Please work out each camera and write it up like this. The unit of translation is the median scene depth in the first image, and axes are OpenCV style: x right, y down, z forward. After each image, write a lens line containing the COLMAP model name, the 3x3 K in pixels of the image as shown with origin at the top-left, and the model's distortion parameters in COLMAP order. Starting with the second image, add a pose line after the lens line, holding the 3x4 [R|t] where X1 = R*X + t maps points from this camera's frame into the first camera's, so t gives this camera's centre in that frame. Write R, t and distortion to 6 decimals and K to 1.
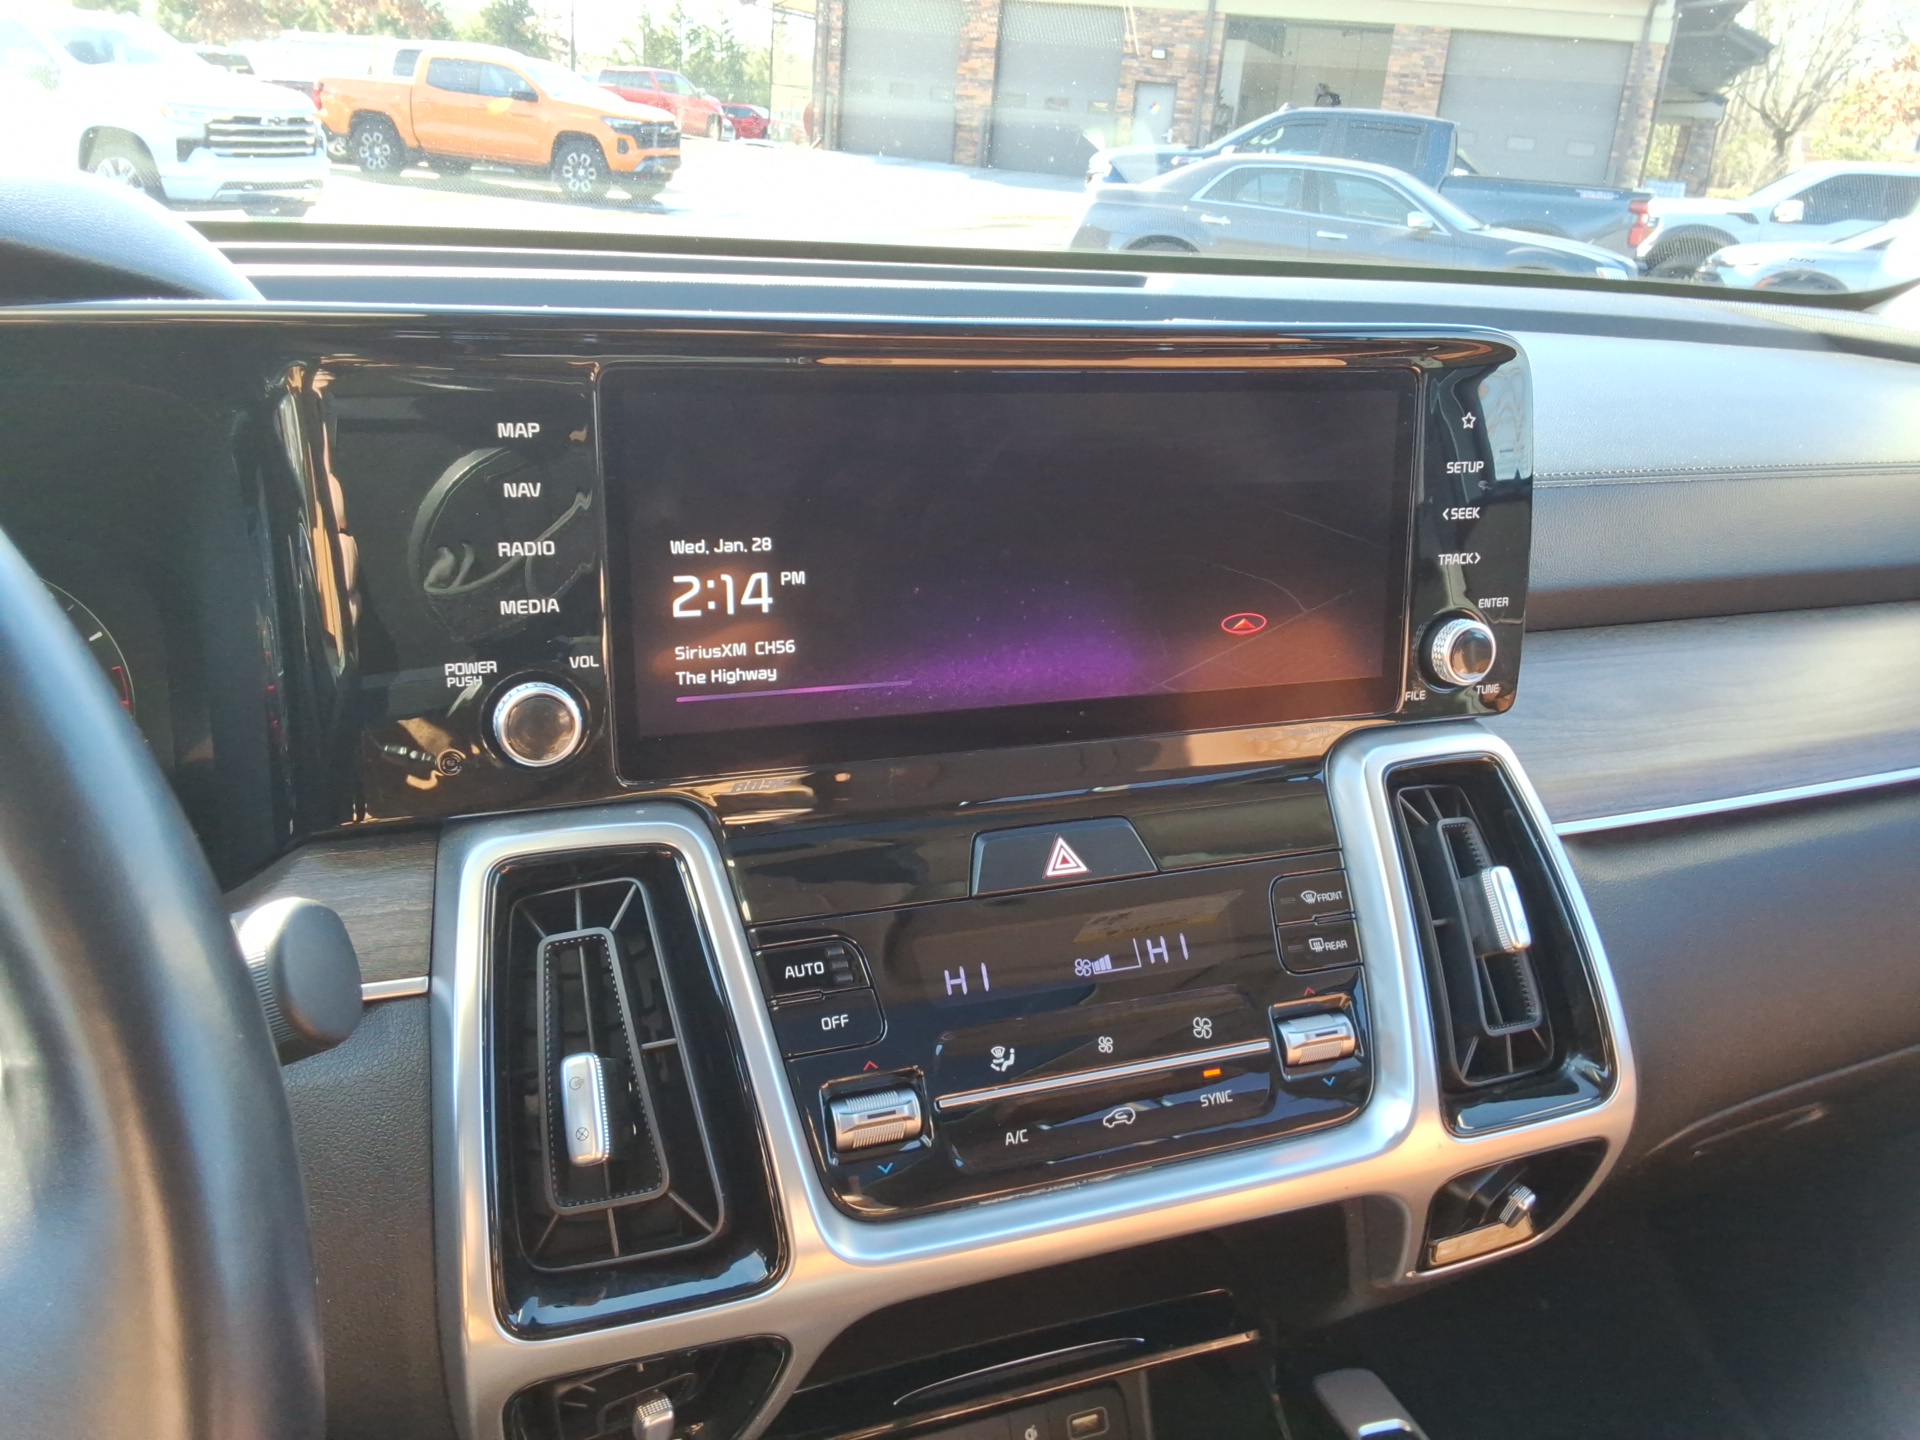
lens RADIAL K [[1533.7, 0, 982.9], [0, 1533.7, 708.0], [0, 0, 1]] dist [0.121711, -0.158199]
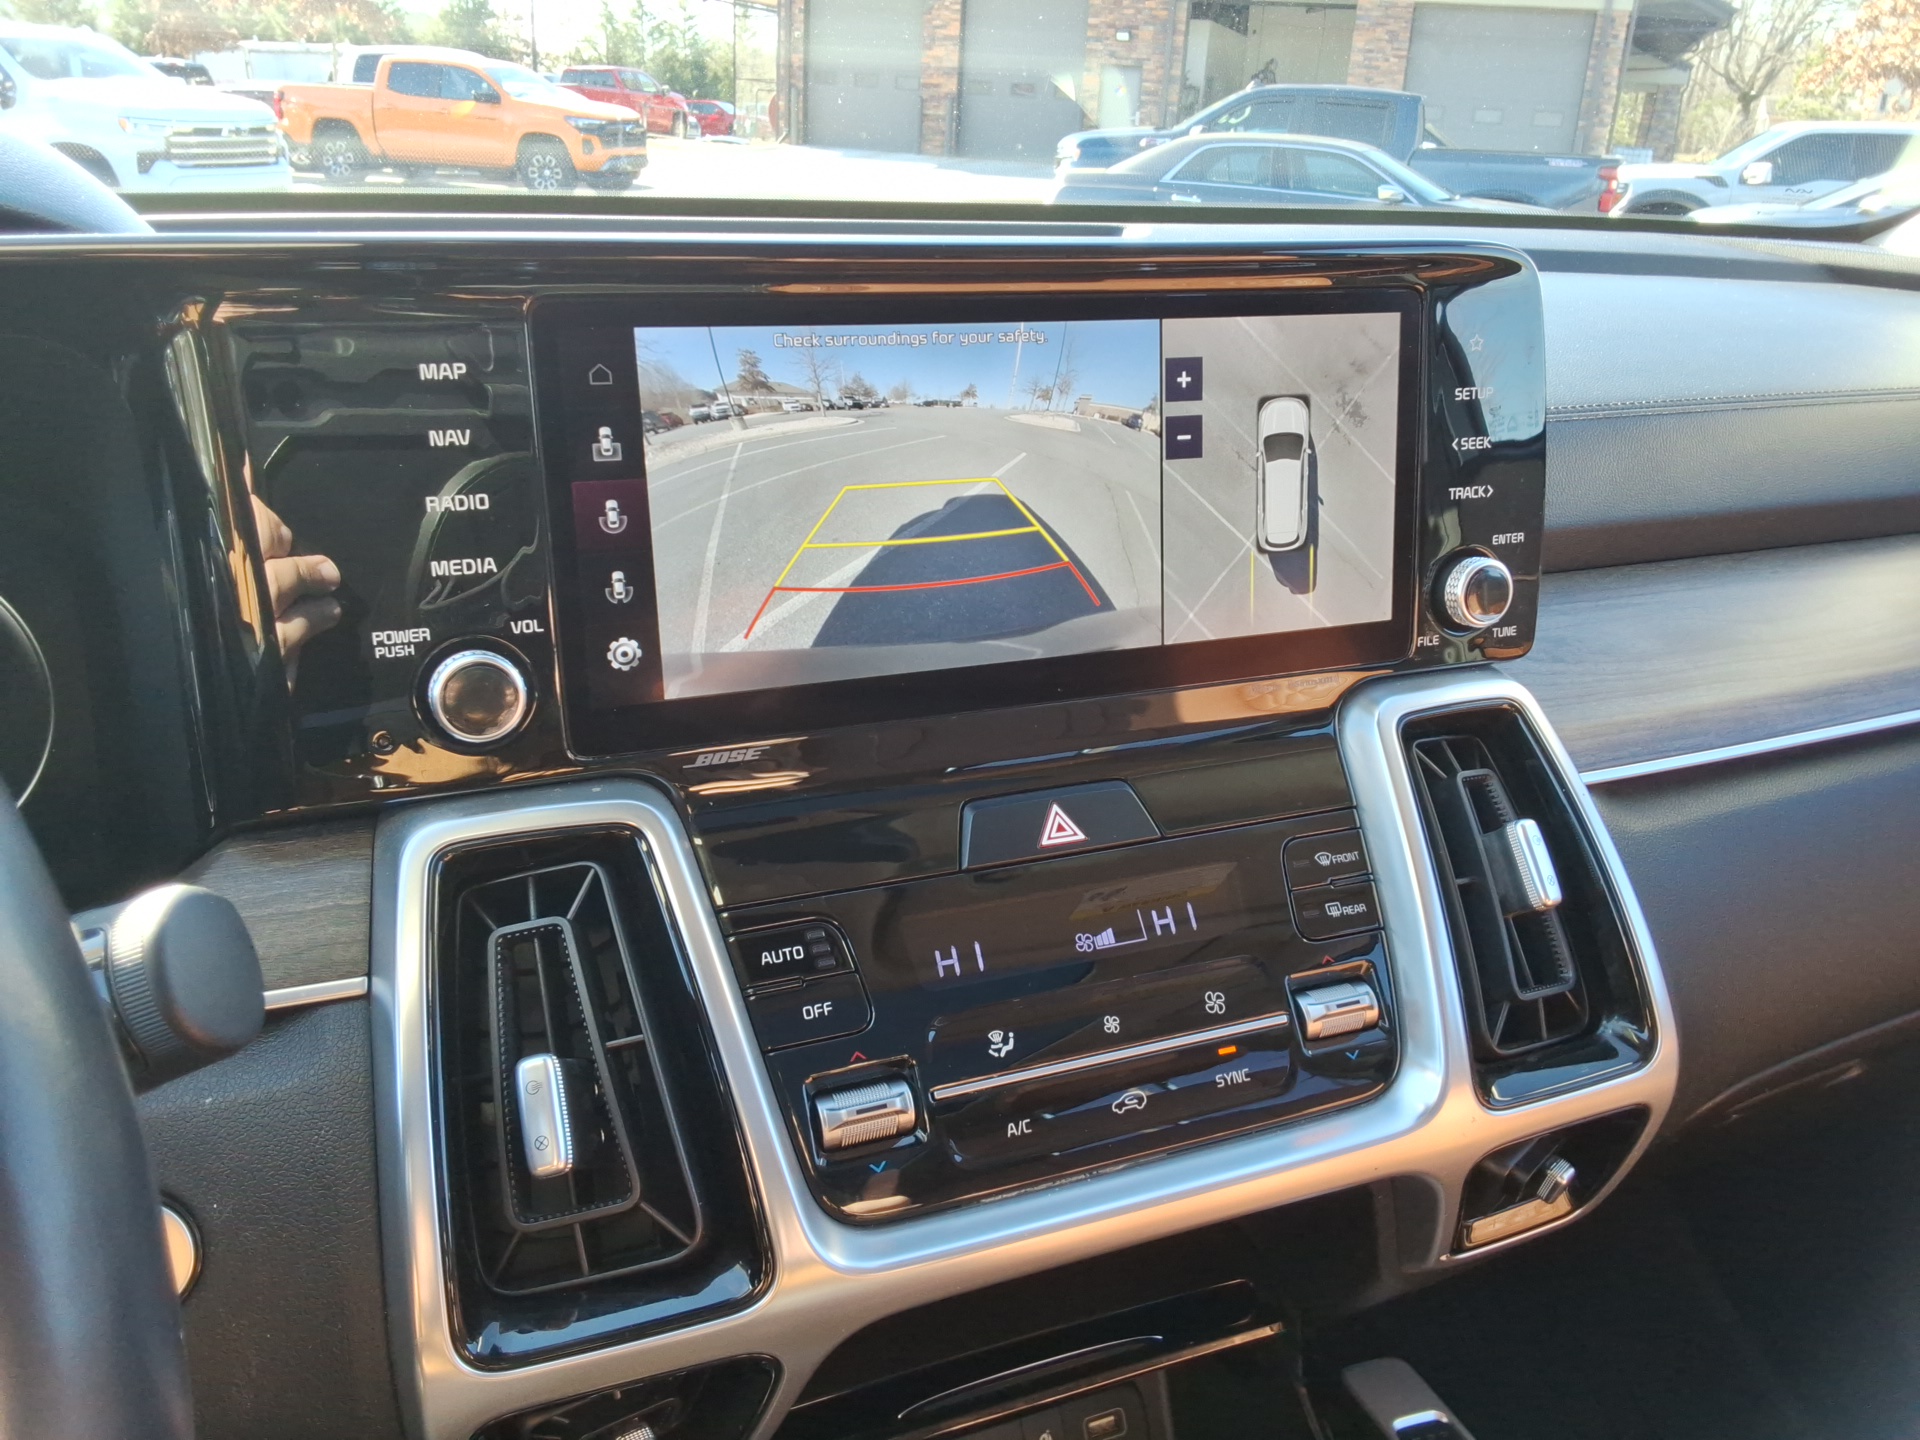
lens RADIAL K [[1533.7, 0, 982.9], [0, 1533.7, 708.0], [0, 0, 1]] dist [0.121711, -0.158199]
pose [[0.999343, -0.035355, 0.007929, 0.001551], [0.035305, 0.999356, 0.006361, 0.019250], [-0.008149, -0.006077, 0.999948, 0.074040]]
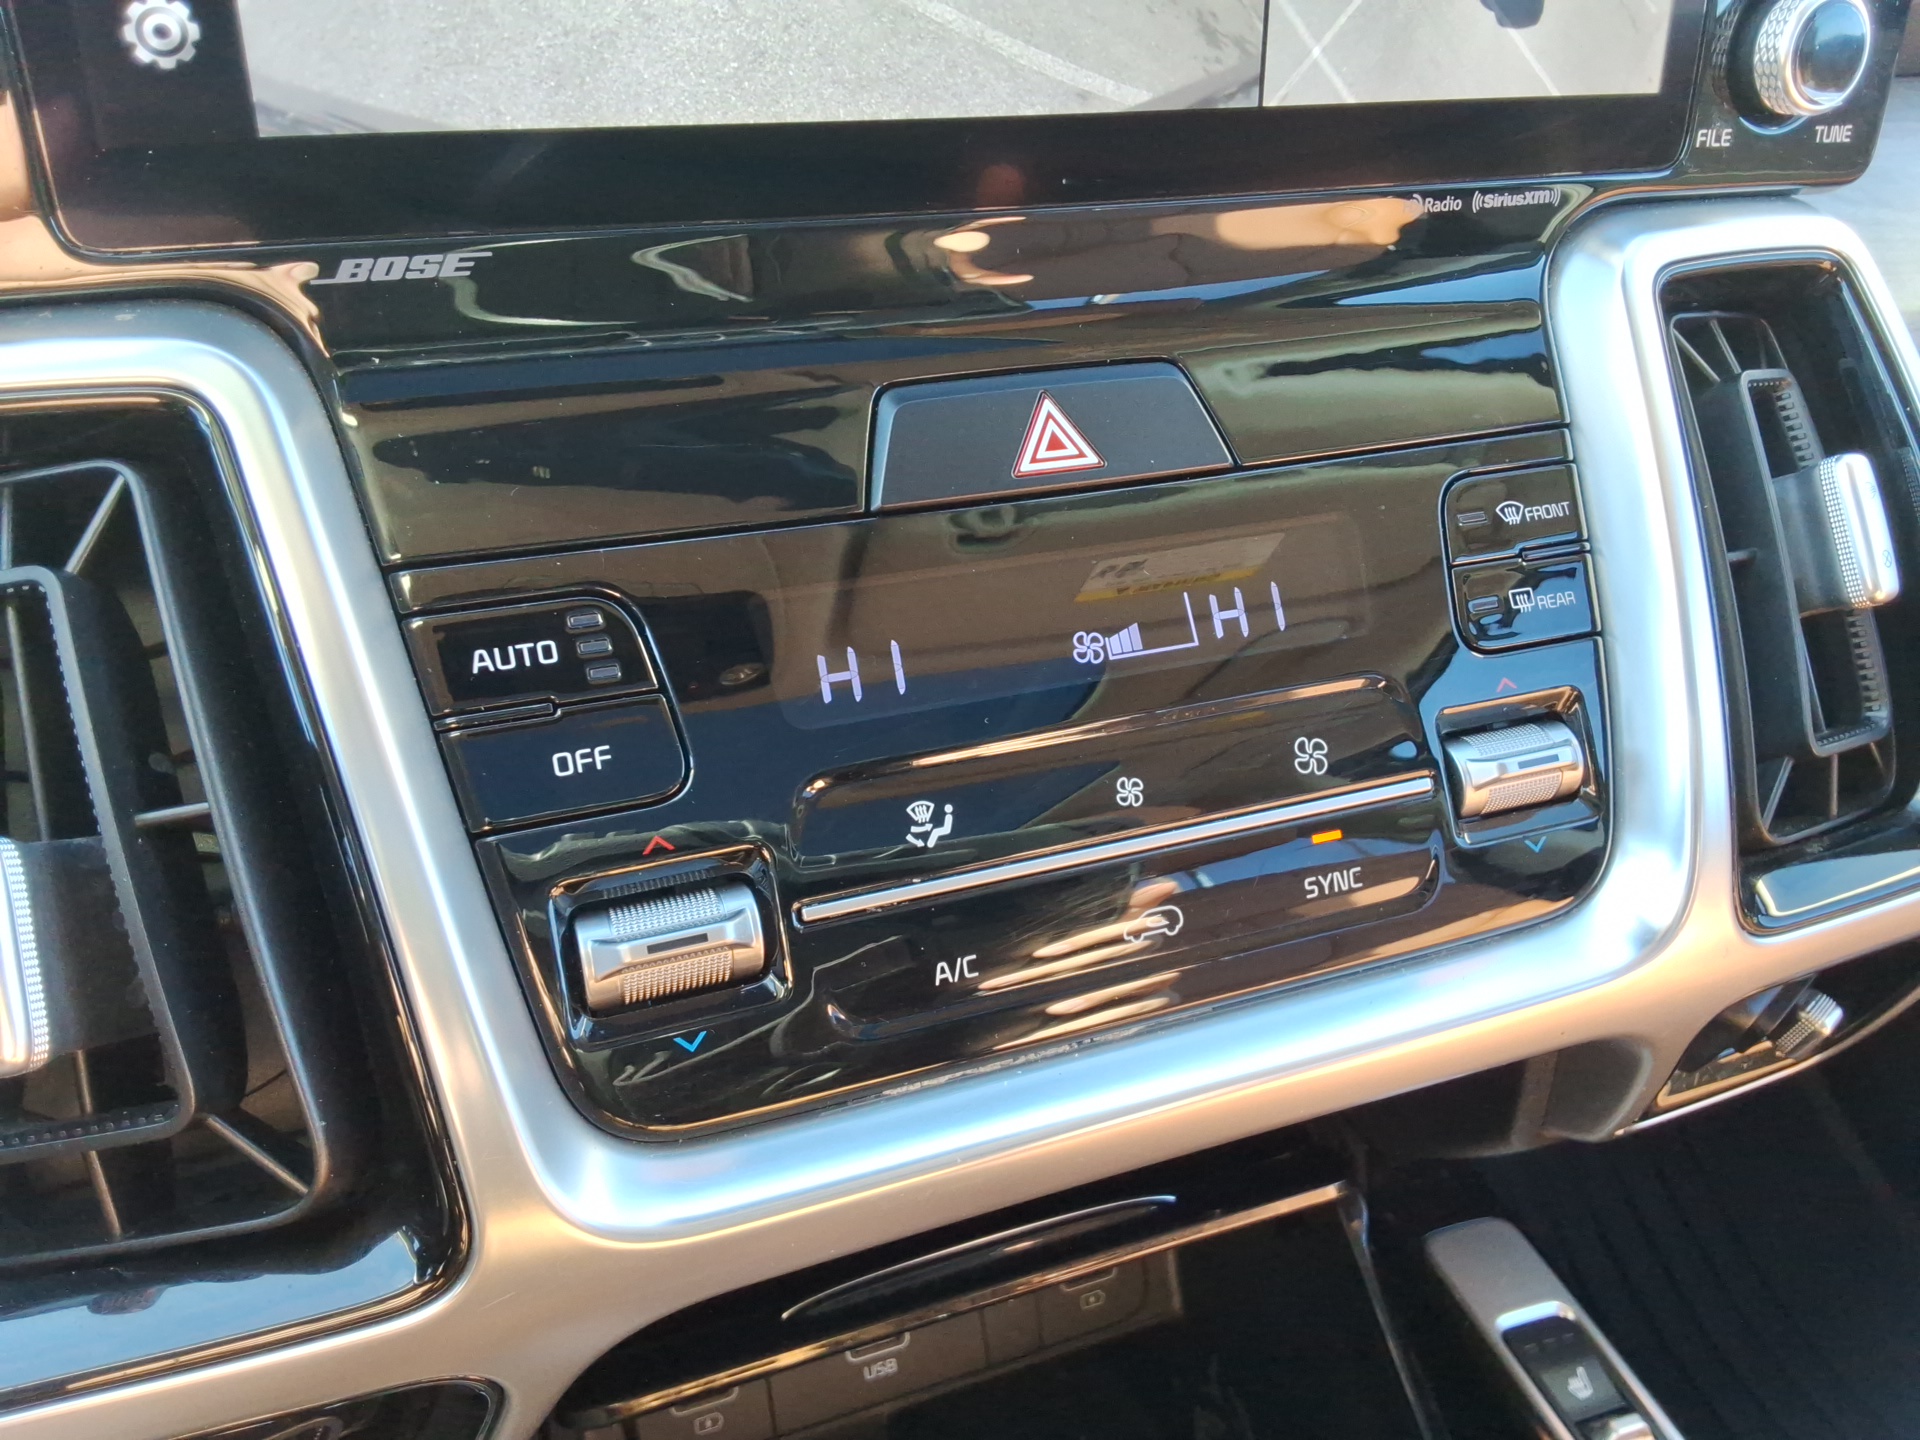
lens RADIAL K [[1512.9, 0, 960.0], [0, 1512.9, 720.0], [0, 0, 1]] dist [0.109805, -0.175943]
pose [[0.999783, -0.004563, -0.020332, 0.031372], [0.008942, 0.975267, 0.220850, 0.077563], [0.018821, -0.220984, 0.975096, 0.485822]]
